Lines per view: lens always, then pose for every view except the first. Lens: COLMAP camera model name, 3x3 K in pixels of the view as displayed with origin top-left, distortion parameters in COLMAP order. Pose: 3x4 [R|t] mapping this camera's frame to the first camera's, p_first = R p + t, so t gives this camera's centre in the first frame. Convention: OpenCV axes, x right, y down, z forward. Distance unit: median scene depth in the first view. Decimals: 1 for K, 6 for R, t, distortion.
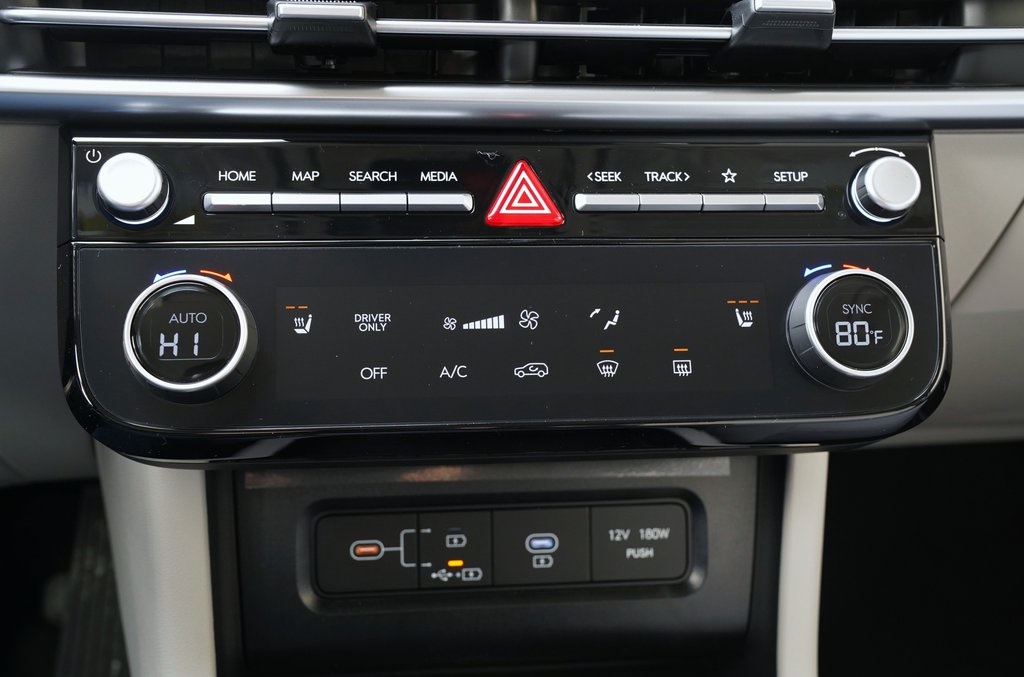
lens RADIAL K [[1186.4, 0, 512.0], [0, 1186.4, 338.5], [0, 0, 1]] dist [0.019583, 0.002579]
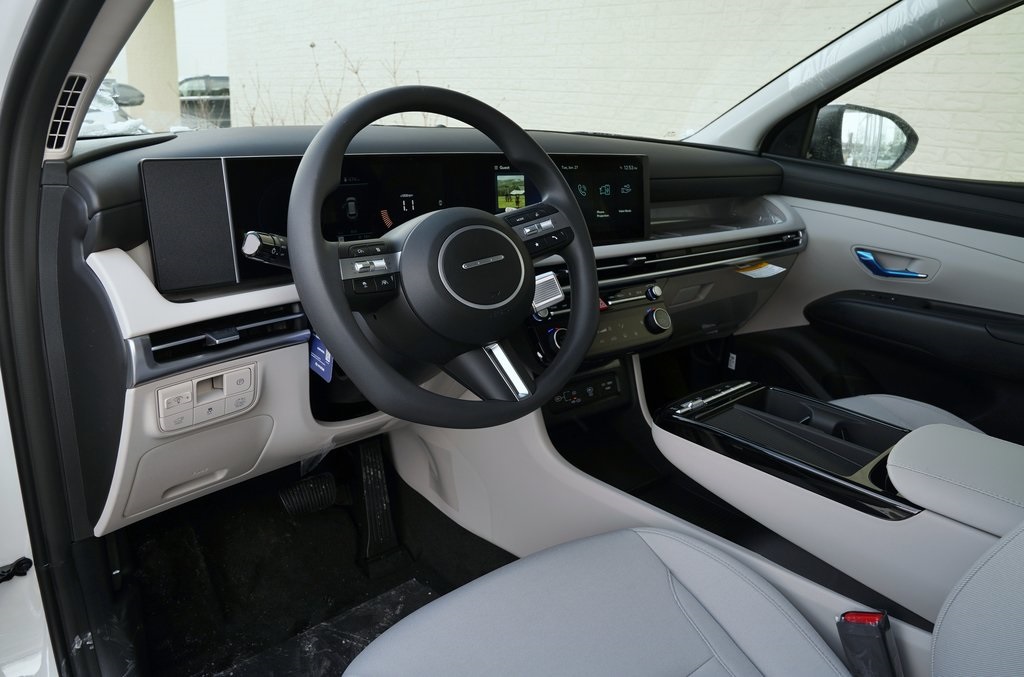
lens RADIAL K [[707.9, 0, 512.0], [0, 707.9, 338.5], [0, 0, 1]] dist [-0.121638, 0.086977]
pose [[0.859639, -0.163786, 0.483937, -1.664452], [0.211762, 0.976250, -0.045756, 0.068018], [-0.464949, 0.141813, 0.873906, -1.254958]]
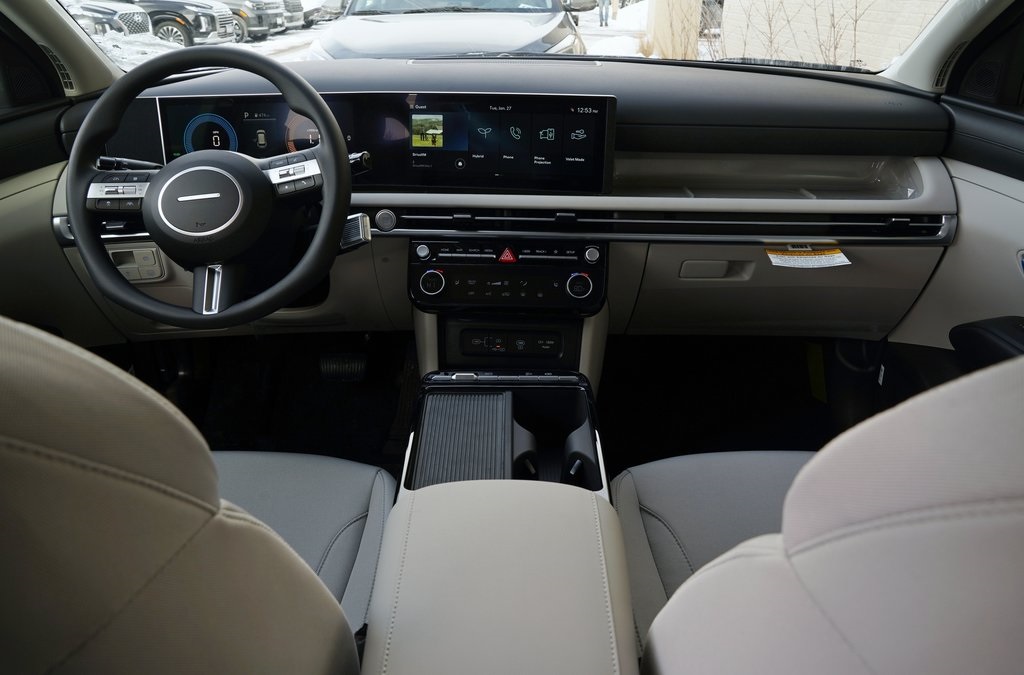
lens RADIAL K [[707.9, 0, 512.0], [0, 707.9, 337.5], [0, 0, 1]] dist [-0.121638, 0.086977]
pose [[0.979537, 0.046158, -0.195898, 0.562669], [-0.042526, 0.998837, 0.022709, 0.126822], [0.196718, -0.013914, 0.980361, -1.603095]]
